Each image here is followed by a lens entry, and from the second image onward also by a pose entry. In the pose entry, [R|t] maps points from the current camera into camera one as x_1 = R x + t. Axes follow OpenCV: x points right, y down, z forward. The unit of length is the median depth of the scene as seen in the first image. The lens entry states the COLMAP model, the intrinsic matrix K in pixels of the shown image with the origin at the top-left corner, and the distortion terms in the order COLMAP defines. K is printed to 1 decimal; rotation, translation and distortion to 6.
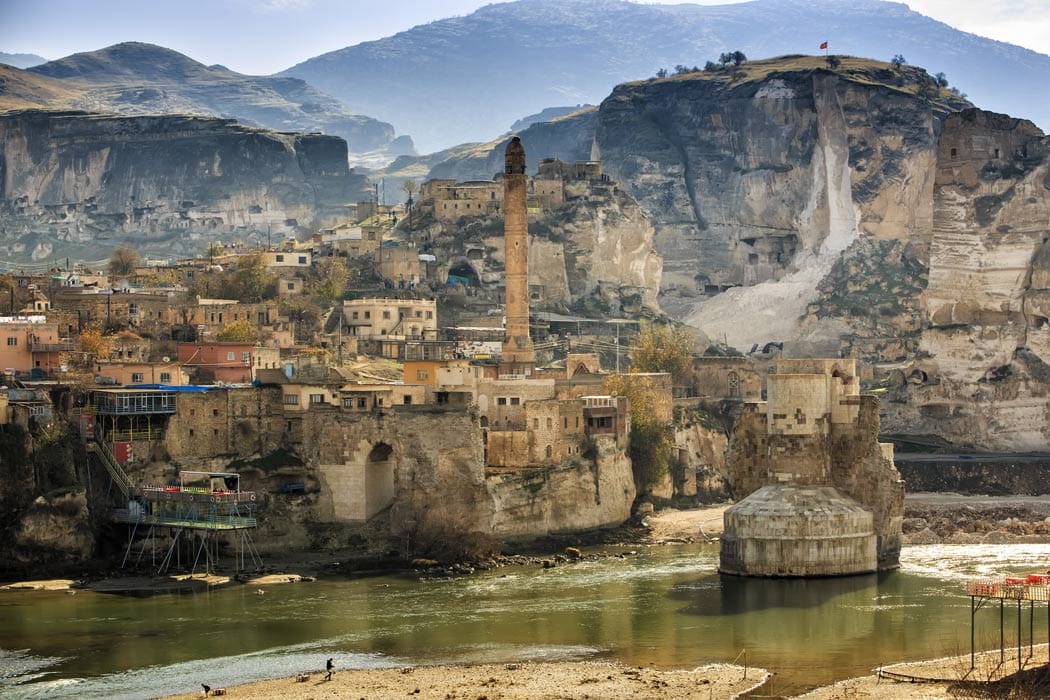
lens RADIAL K [[2057.8, 0, 525.7], [0, 2057.8, 414.8], [0, 0, 1]] dist [-0.169444, 0.099146]
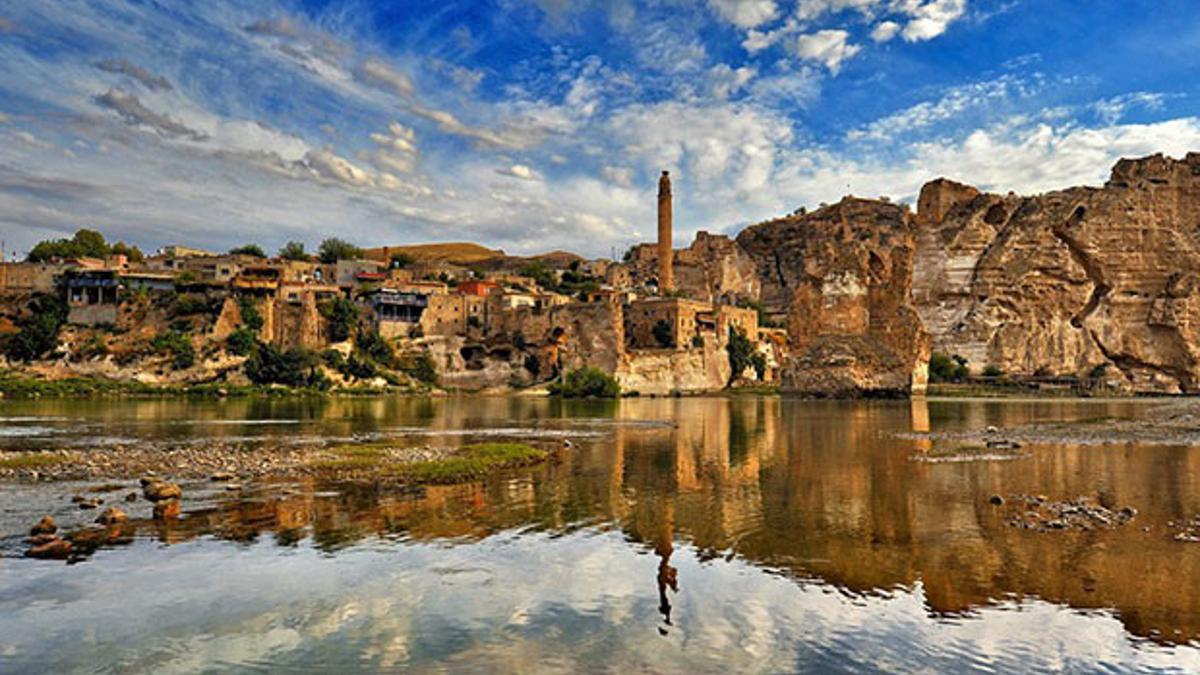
lens RADIAL K [[770.9, 0, 576.1], [0, 770.9, 368.2], [0, 0, 1]] dist [-0.007982, -0.002377]
pose [[0.982938, 0.007732, -0.183772, 0.034342], [-0.016923, 0.998680, -0.048497, 0.049568], [0.183155, 0.050780, 0.981772, 0.298241]]
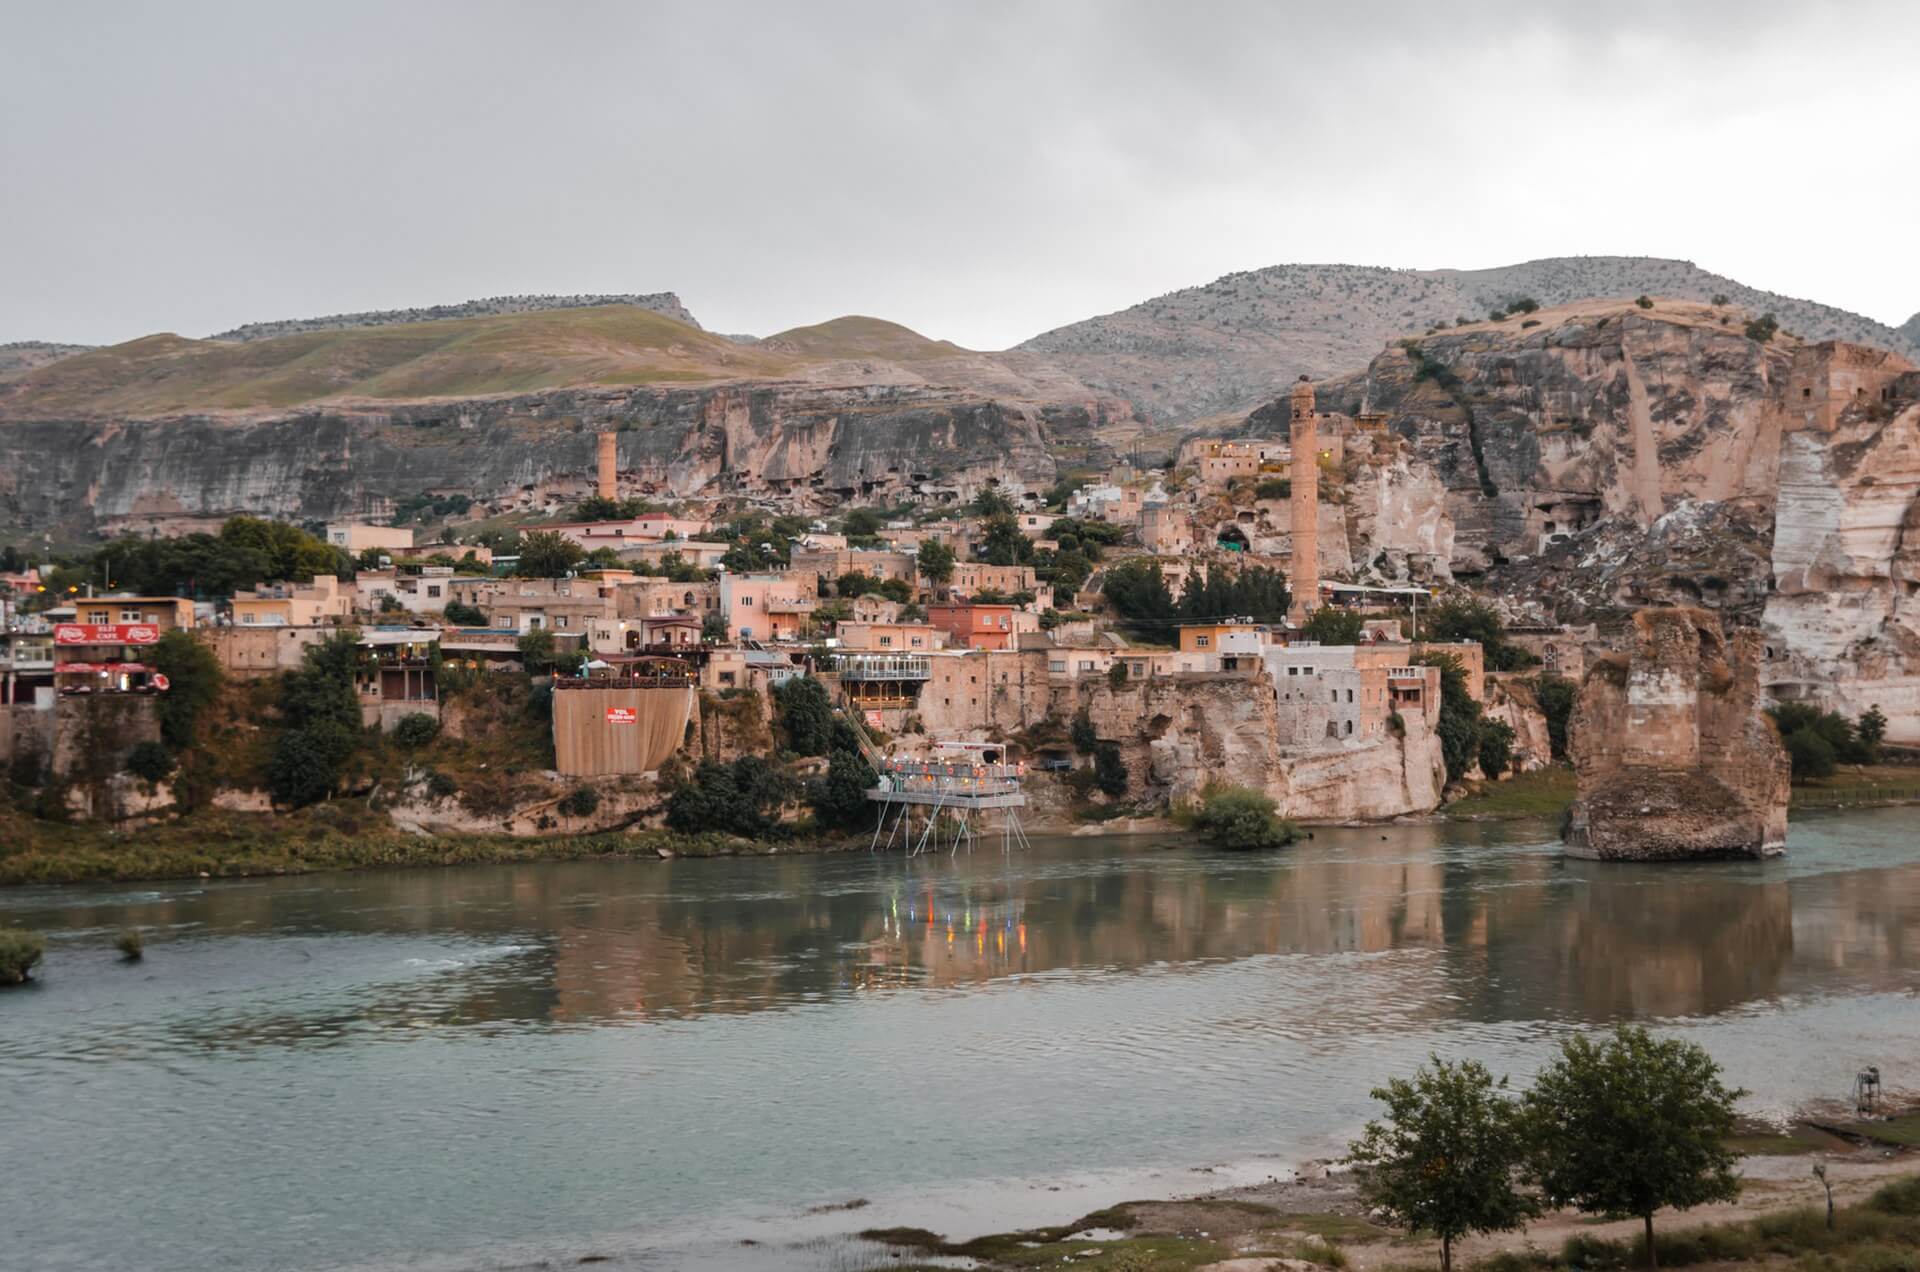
lens RADIAL K [[2164.4, 0, 961.4], [0, 2164.4, 669.5], [0, 0, 1]] dist [-0.013842, 0.006816]
pose [[0.990368, 0.003730, -0.138412, -0.017915], [-0.006536, 0.999782, -0.019830, 0.009027], [0.138308, 0.020544, 0.990176, 0.045122]]
